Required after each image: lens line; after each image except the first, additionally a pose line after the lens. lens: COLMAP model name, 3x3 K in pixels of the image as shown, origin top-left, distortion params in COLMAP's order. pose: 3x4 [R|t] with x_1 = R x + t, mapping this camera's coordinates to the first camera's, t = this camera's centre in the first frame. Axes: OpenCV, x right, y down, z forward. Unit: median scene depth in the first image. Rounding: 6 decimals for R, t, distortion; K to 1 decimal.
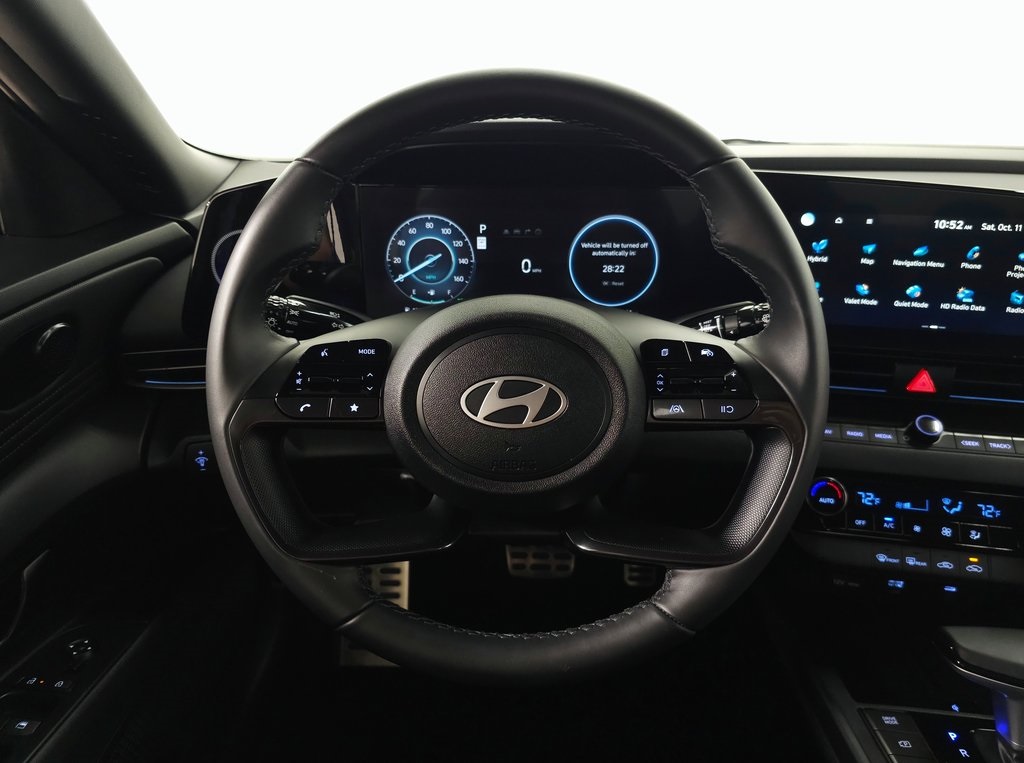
lens RADIAL K [[708.2, 0, 512.0], [0, 708.2, 381.5], [0, 0, 1]] dist [0.046677, -0.063277]
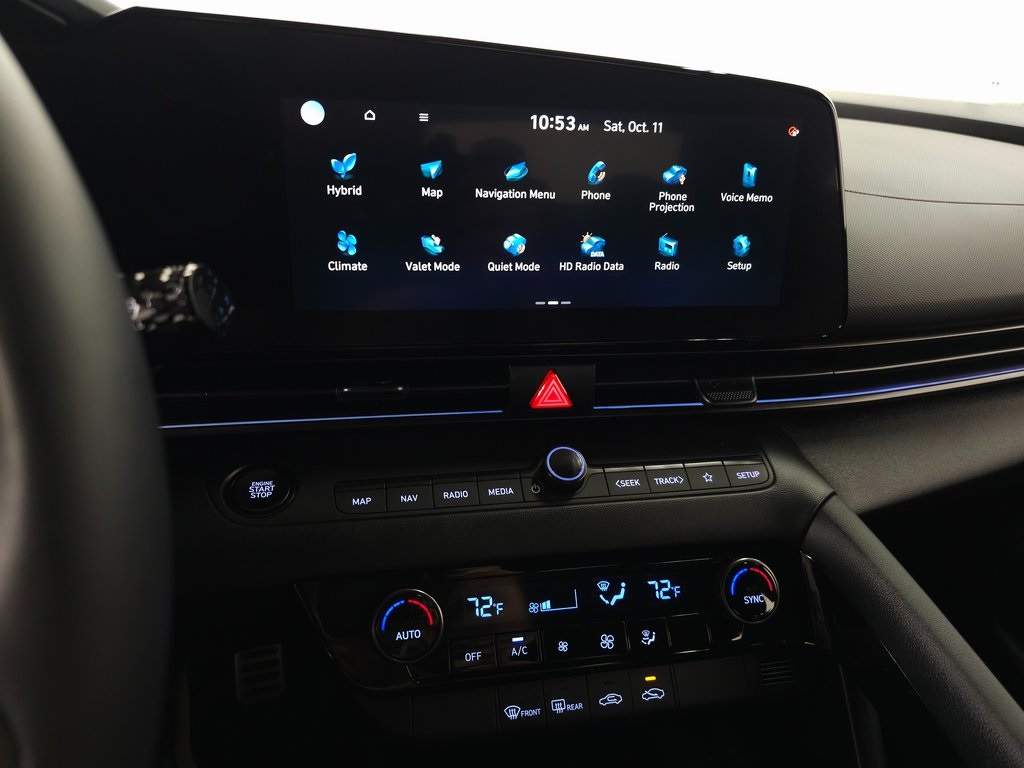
lens RADIAL K [[704.6, 0, 510.2], [0, 704.6, 375.8], [0, 0, 1]] dist [0.069533, -0.150634]
pose [[0.926172, -0.107753, 0.361379, 0.330131], [0.106184, 0.994050, 0.024261, -0.033010], [-0.361843, 0.015902, 0.932103, 0.454854]]
